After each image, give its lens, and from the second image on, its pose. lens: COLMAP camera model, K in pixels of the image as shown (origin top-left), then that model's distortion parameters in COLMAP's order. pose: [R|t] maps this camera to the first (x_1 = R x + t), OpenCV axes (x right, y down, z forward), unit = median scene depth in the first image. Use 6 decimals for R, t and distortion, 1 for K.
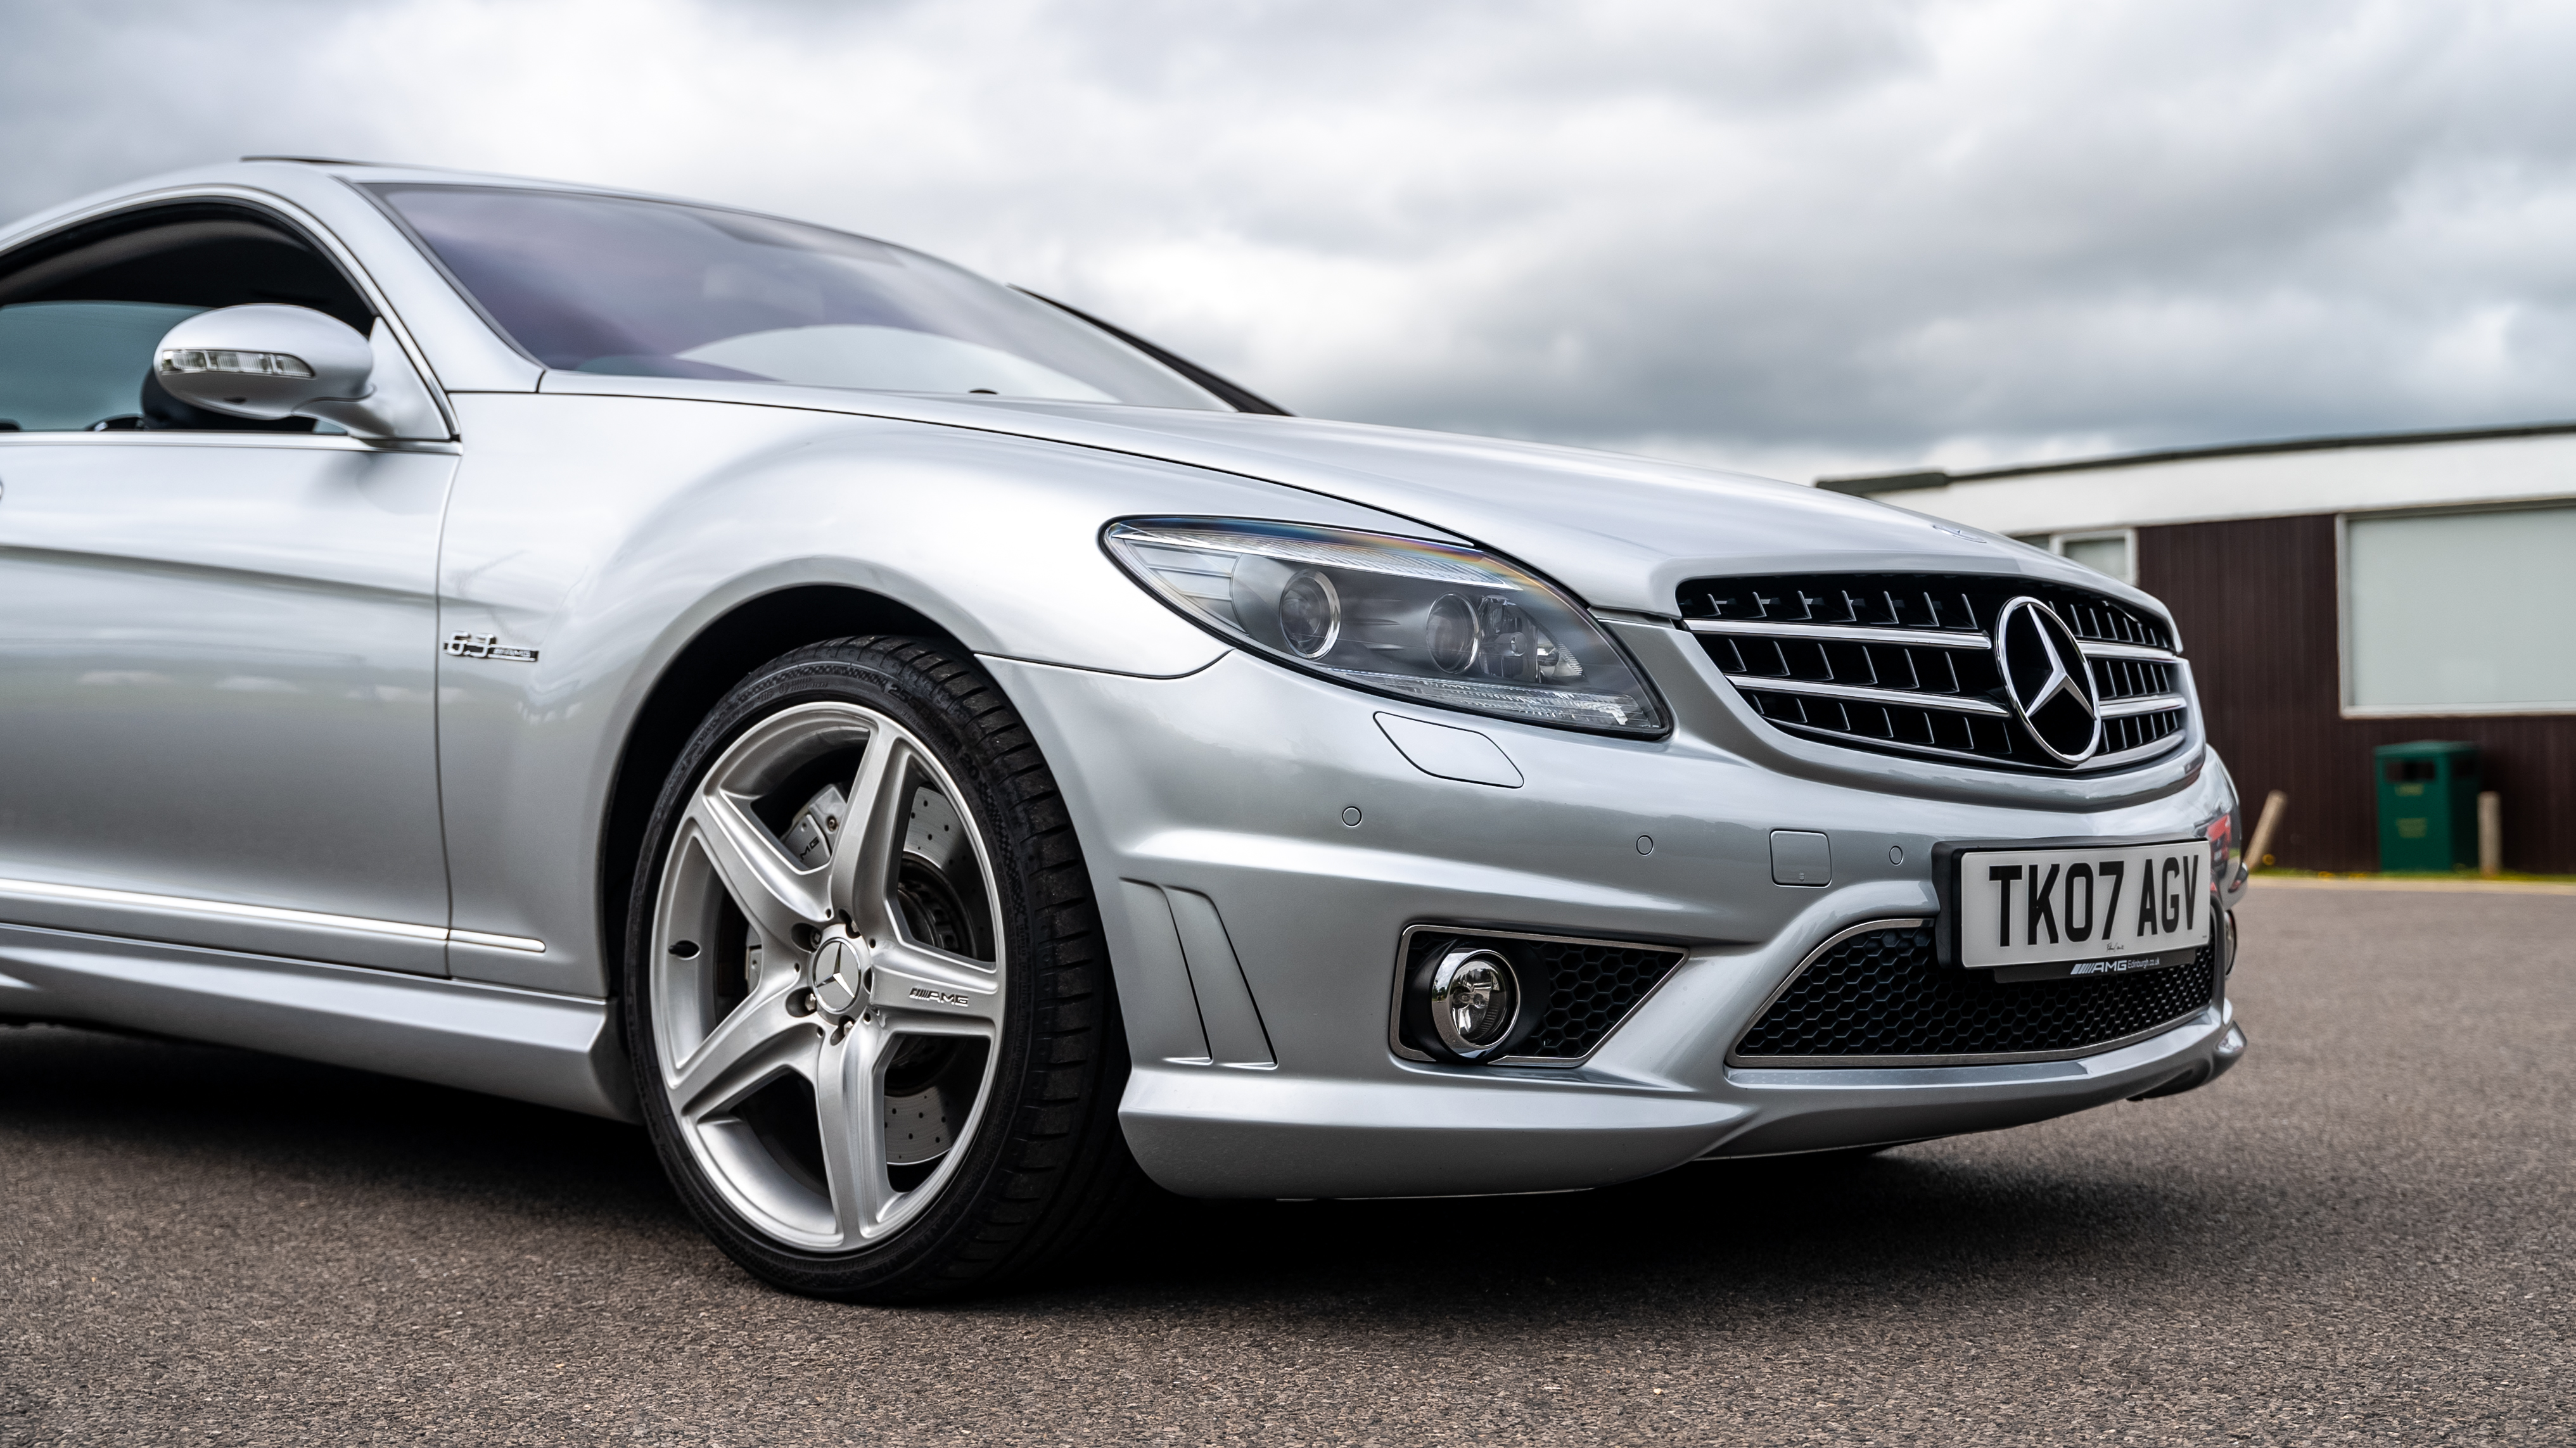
lens RADIAL K [[3214.9, 0, 1288.0], [0, 3214.9, 724.0], [0, 0, 1]] dist [-0.004263, -0.026217]
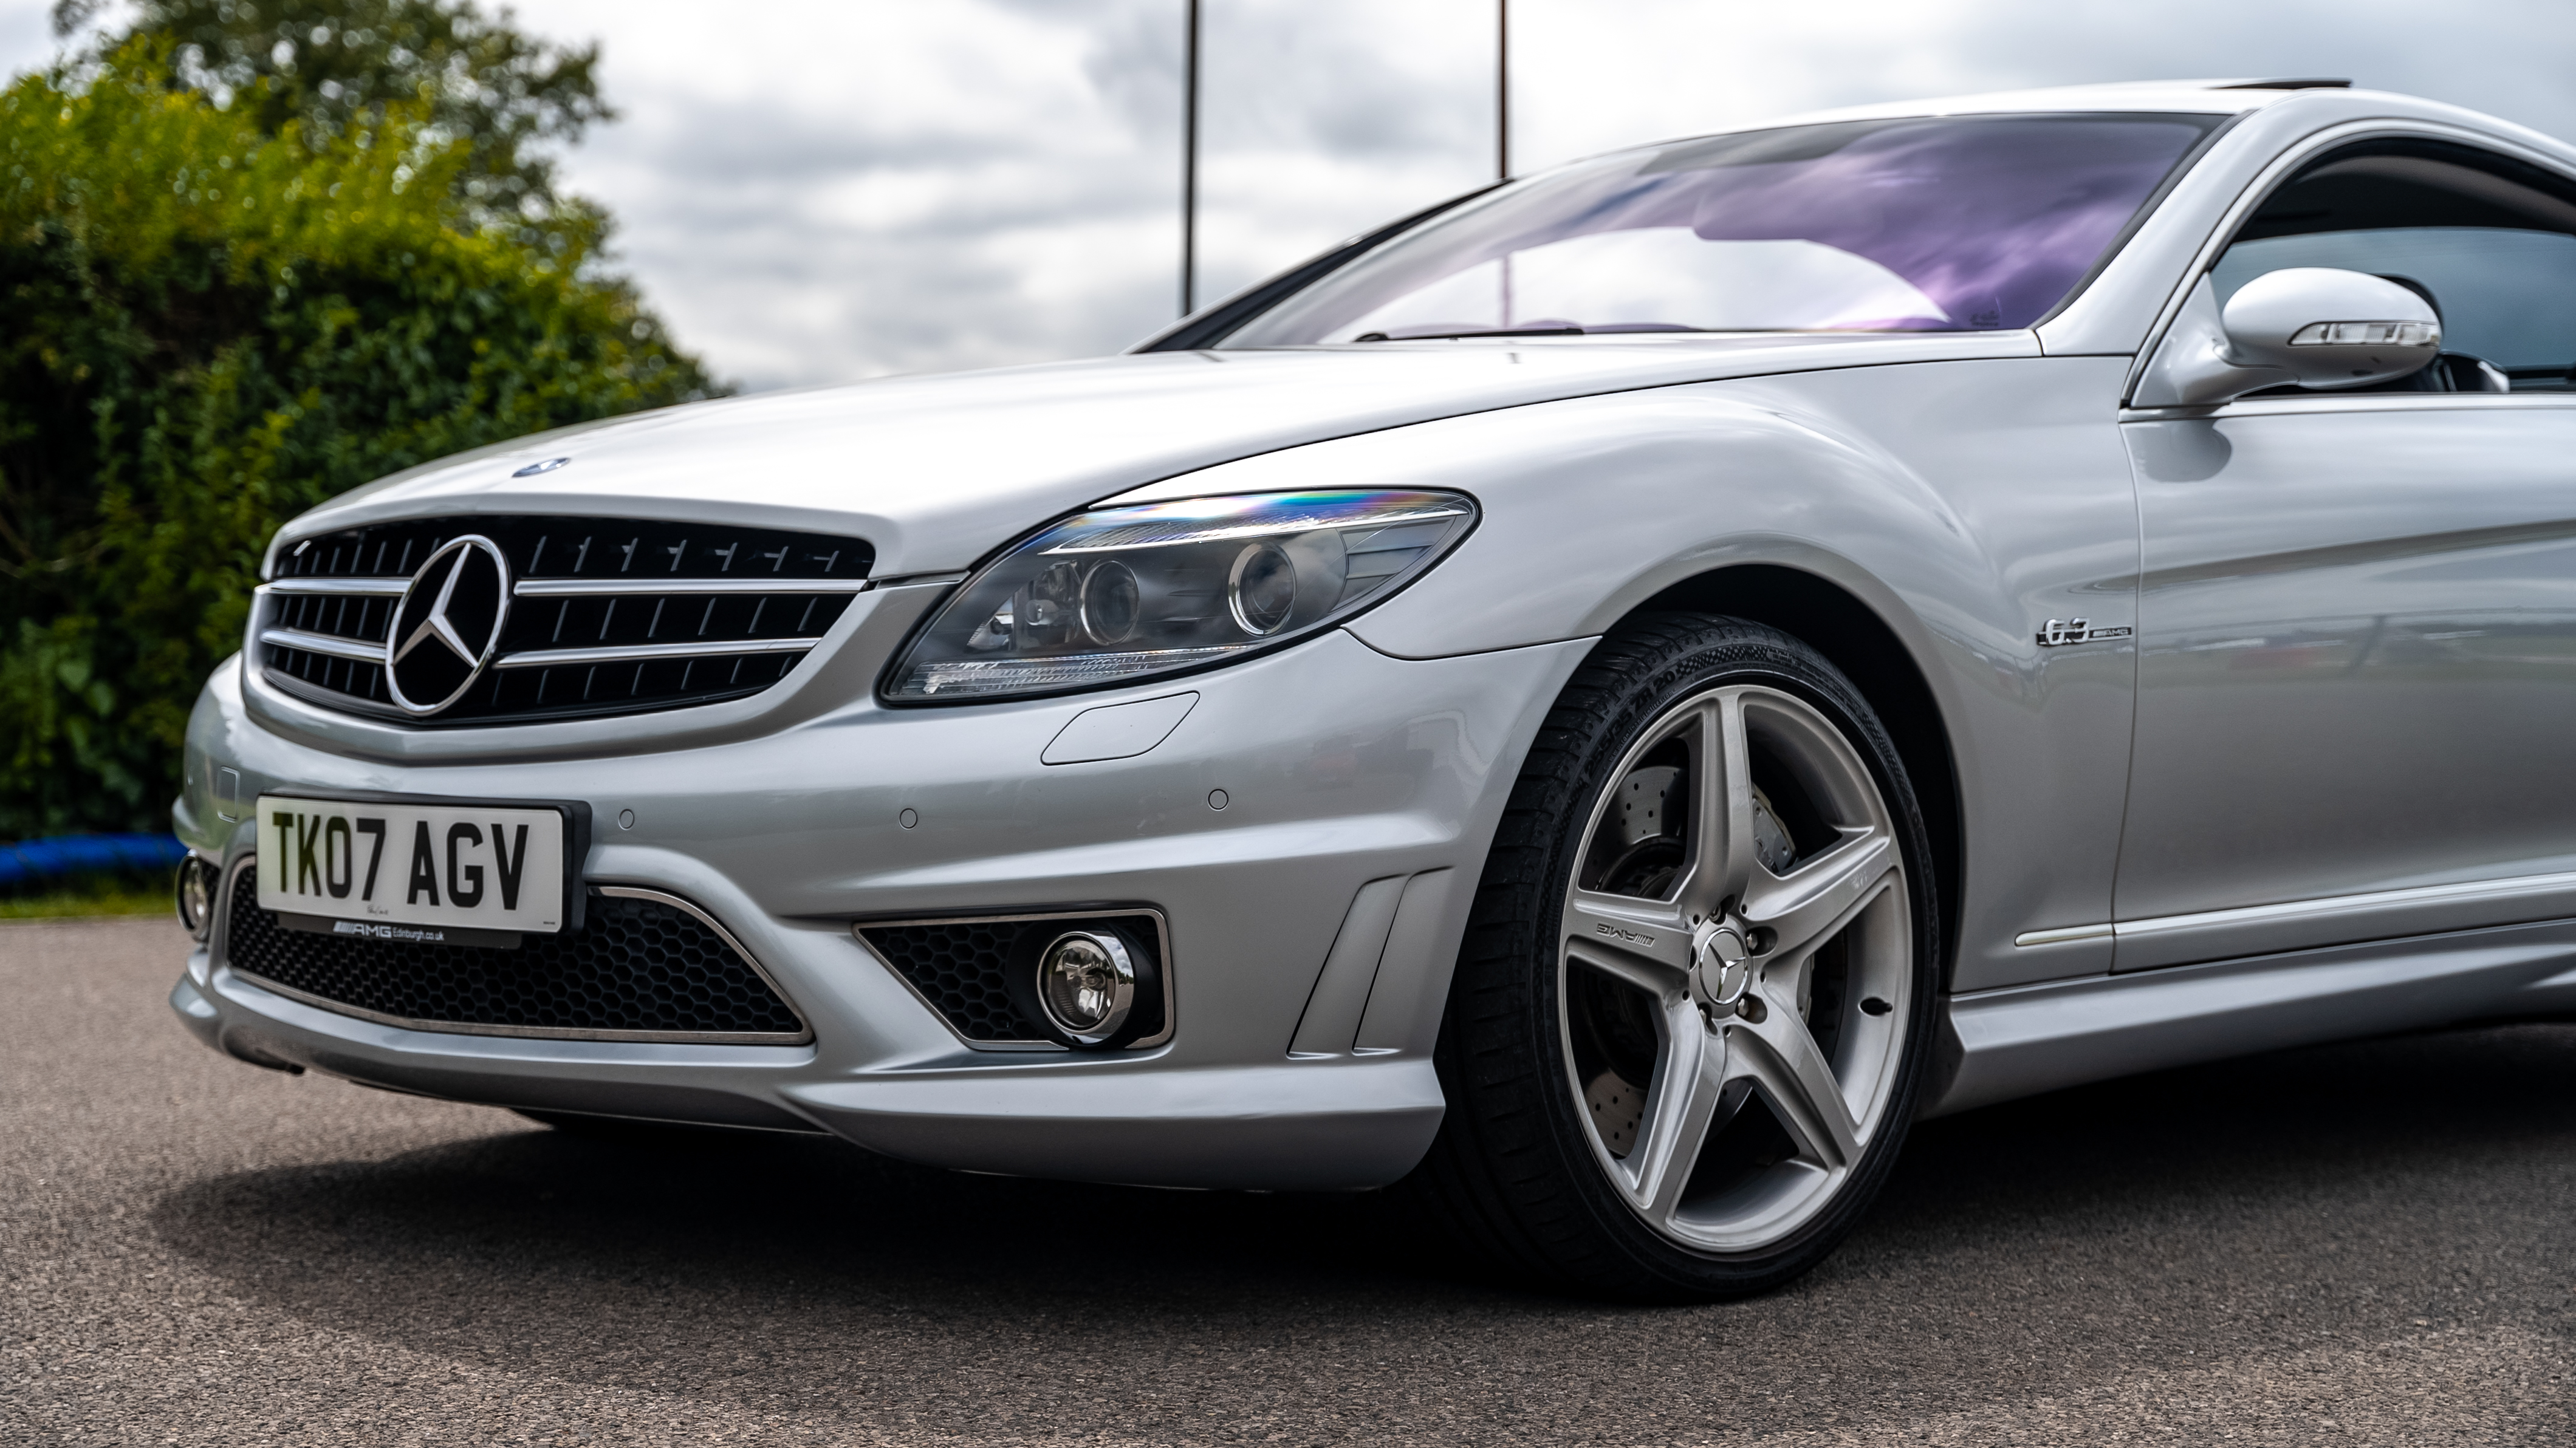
lens RADIAL K [[4024.8, 0, 1288.0], [0, 4024.8, 724.0], [0, 0, 1]] dist [0.007630, 0.044127]
pose [[-0.046962, 0.002824, -0.998893, 1.488519], [-0.006930, 0.999971, 0.003153, 0.010135], [0.998873, 0.007071, -0.046941, 1.387741]]
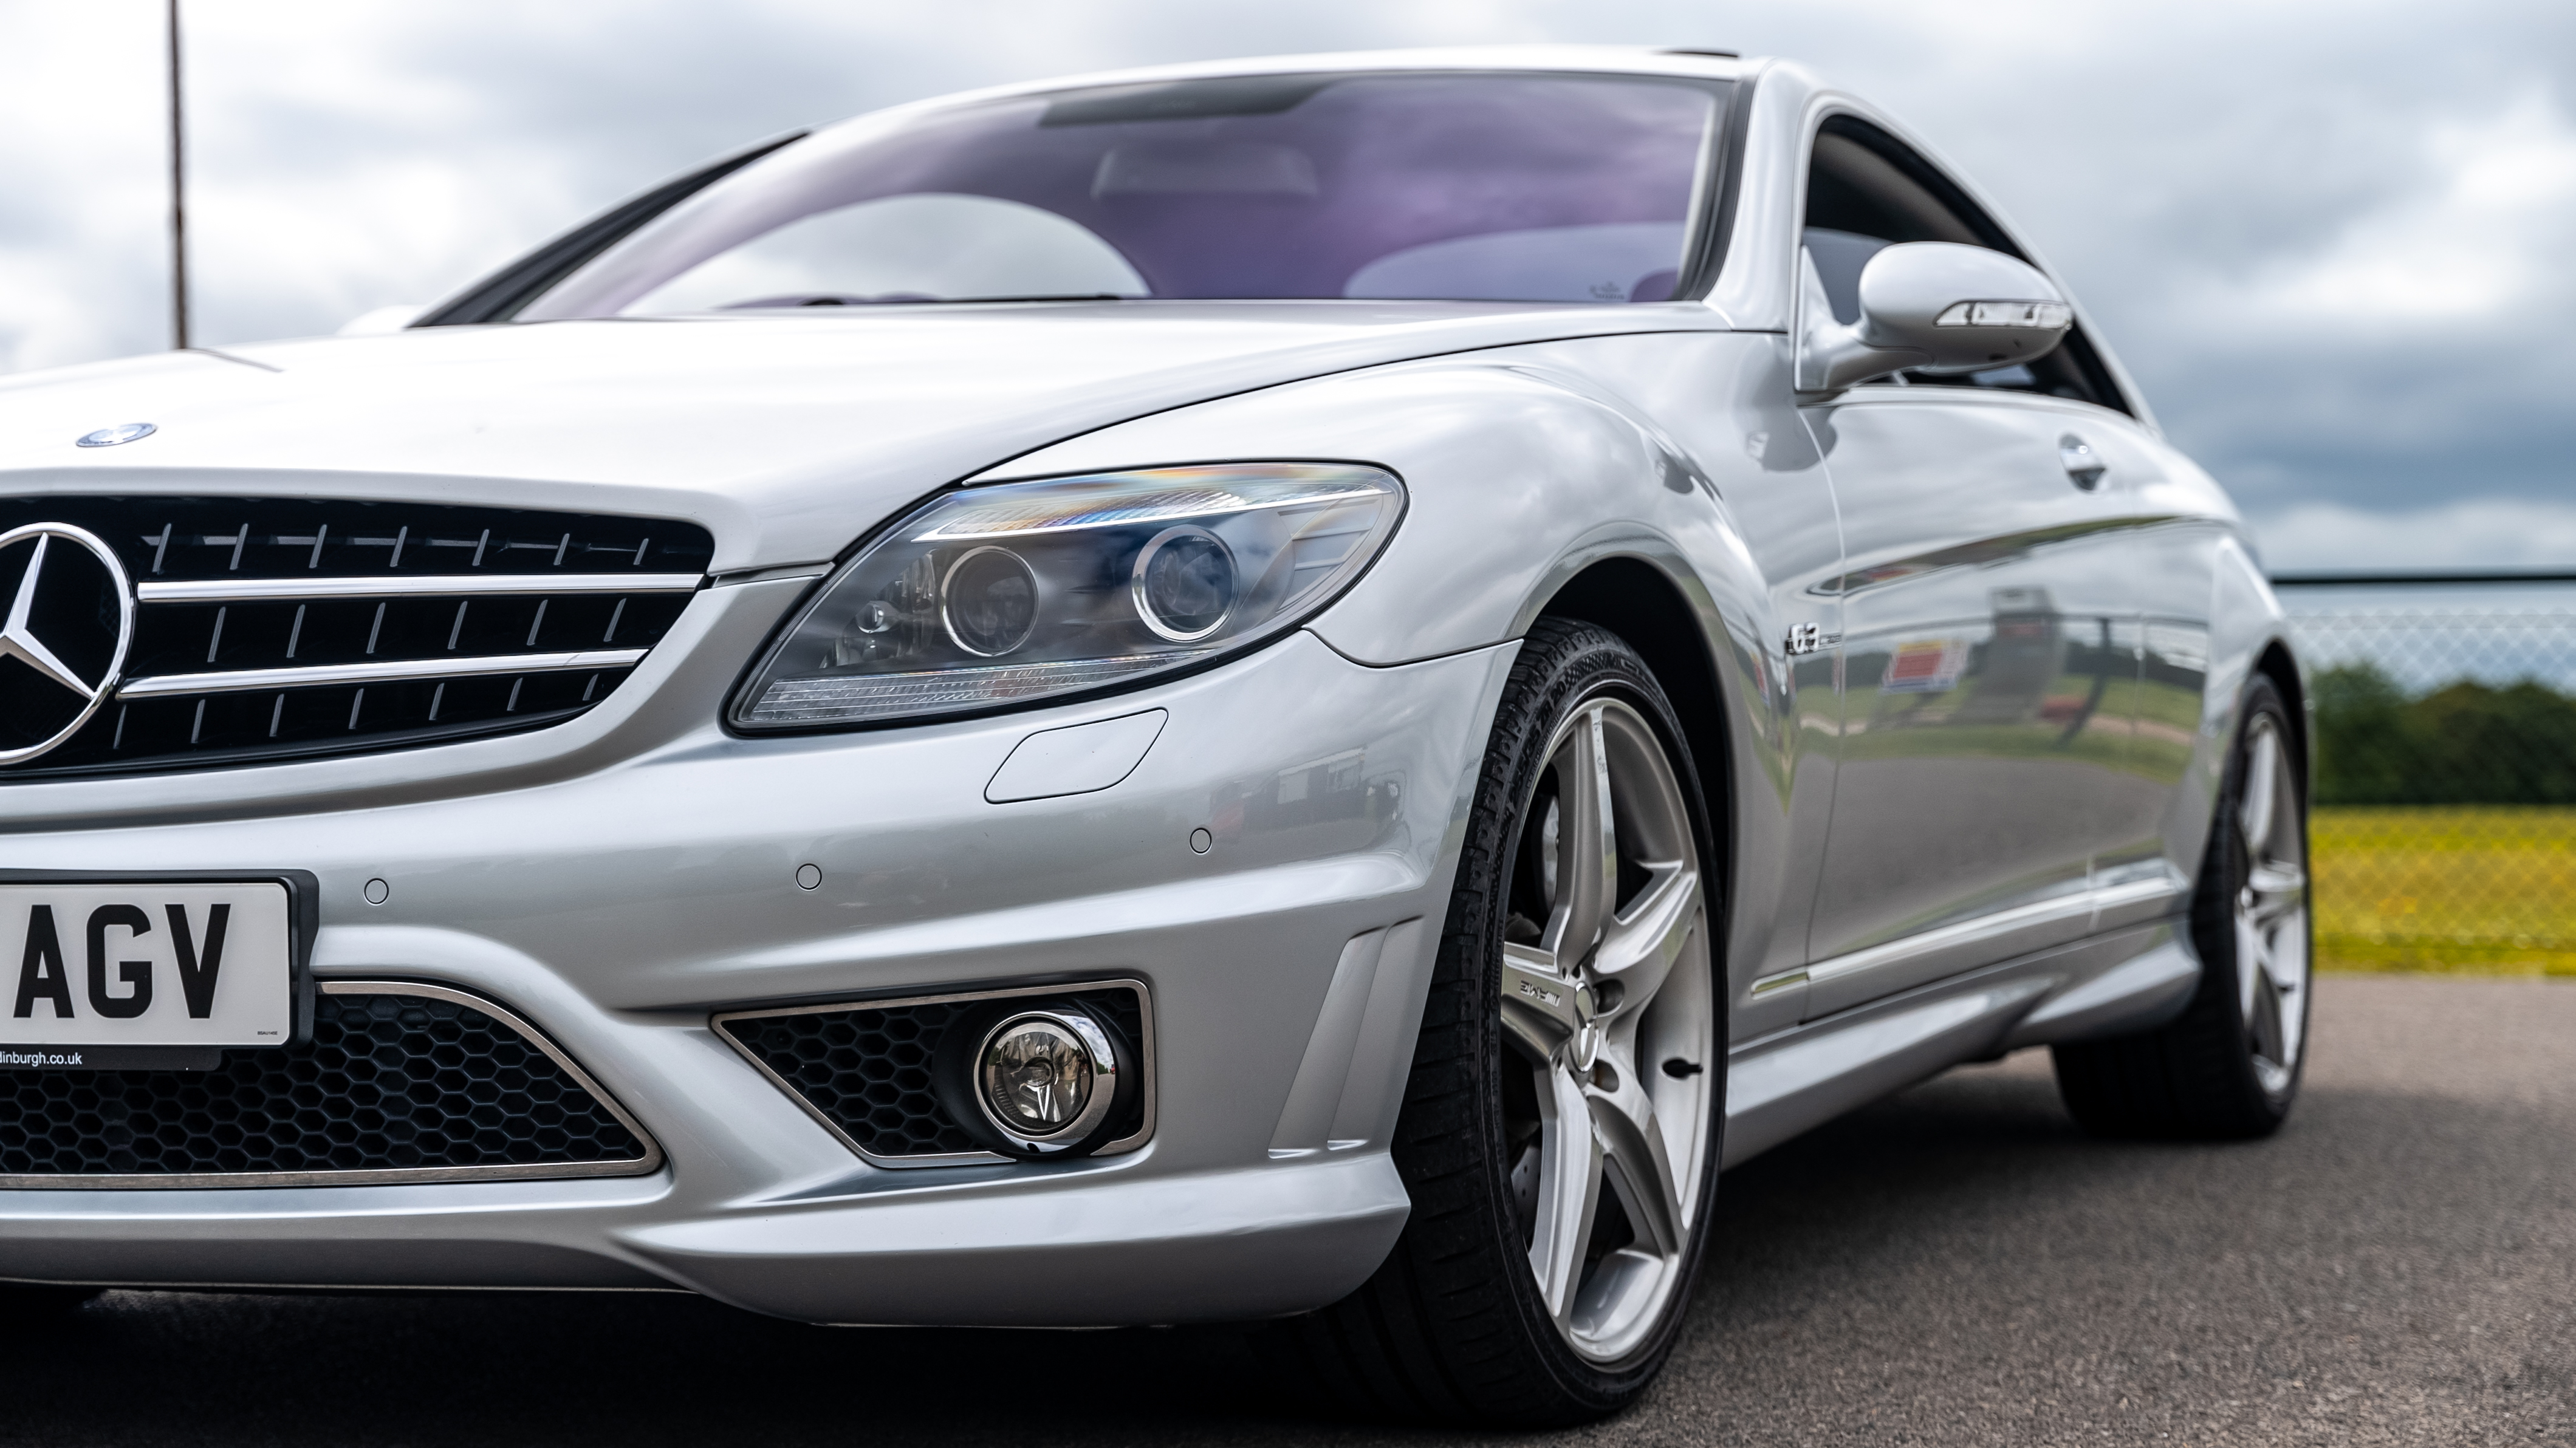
lens RADIAL K [[4361.0, 0, 1288.0], [0, 4361.0, 724.0], [0, 0, 1]] dist [0.013744, -0.004911]
pose [[0.328766, -0.017104, -0.944256, 1.304454], [0.015431, 0.999800, -0.012738, 0.021273], [0.944285, -0.010383, 0.328964, 1.012205]]
